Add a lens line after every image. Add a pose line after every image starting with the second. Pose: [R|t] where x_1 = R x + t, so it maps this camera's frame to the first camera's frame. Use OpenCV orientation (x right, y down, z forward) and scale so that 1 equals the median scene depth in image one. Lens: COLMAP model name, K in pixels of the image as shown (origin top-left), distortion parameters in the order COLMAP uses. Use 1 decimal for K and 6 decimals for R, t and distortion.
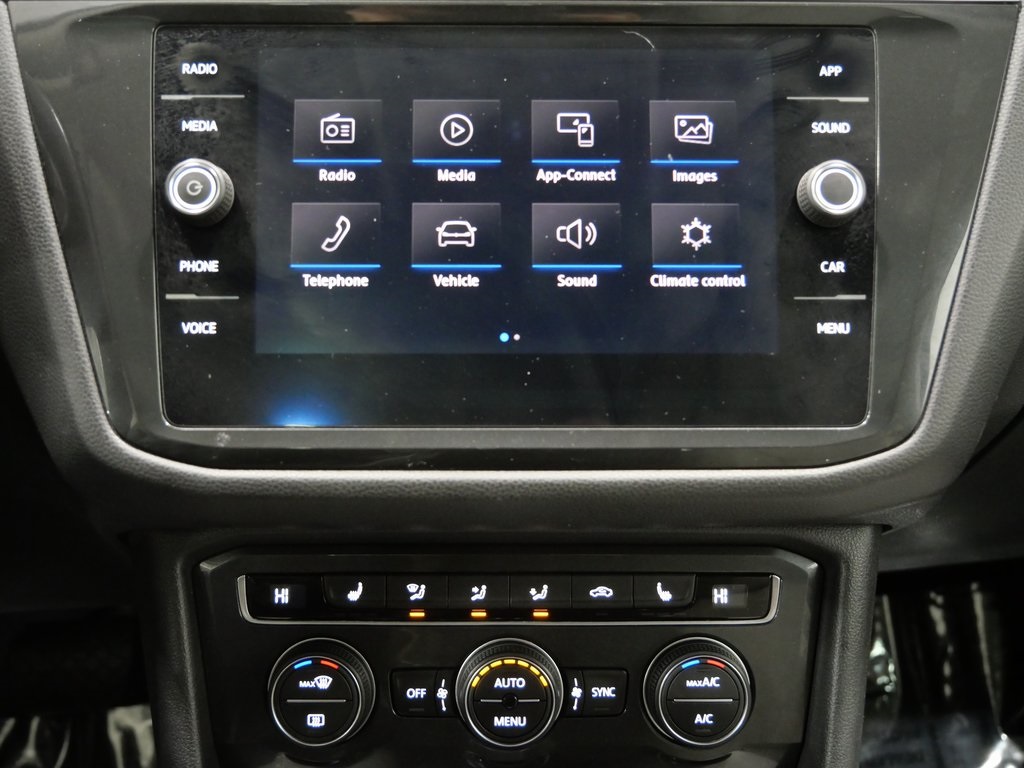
lens RADIAL K [[1030.5, 0, 516.0], [0, 1030.5, 382.2], [0, 0, 1]] dist [0.001074, 0.000000]
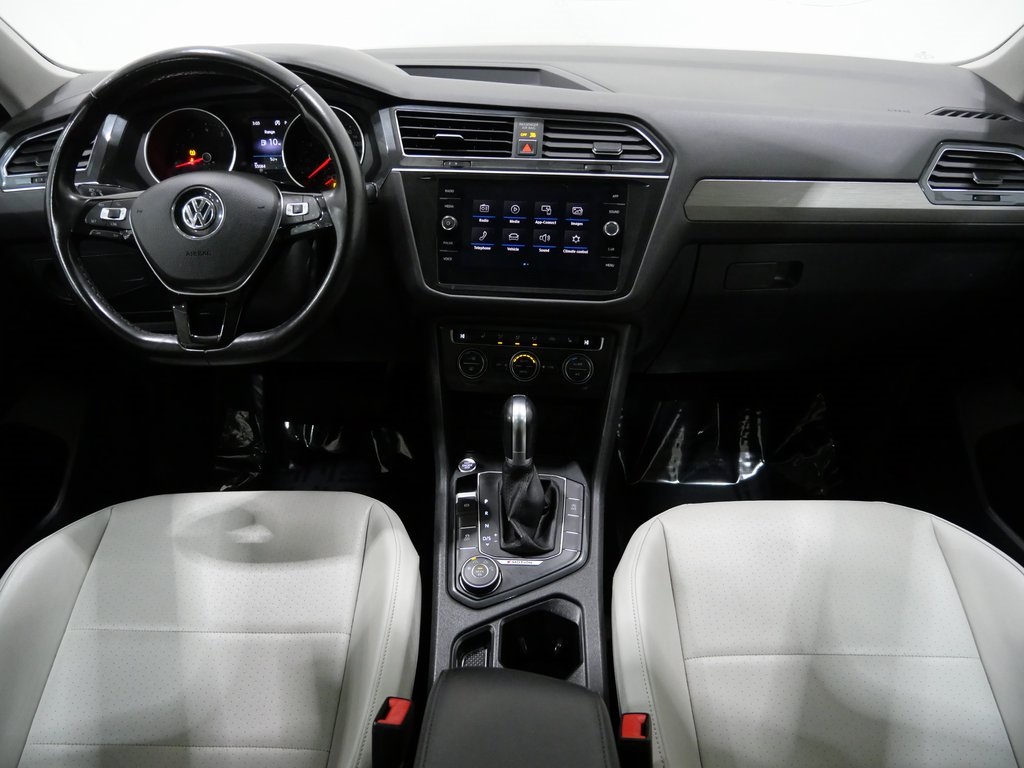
lens RADIAL K [[778.1, 0, 512.1], [0, 778.1, 385.8], [0, 0, 1]] dist [-0.014859, 0.009696]
pose [[0.993997, 0.053885, -0.095223, 0.244281], [-0.044885, 0.994536, 0.094256, 0.137394], [0.099781, -0.089416, 0.990984, -1.945957]]
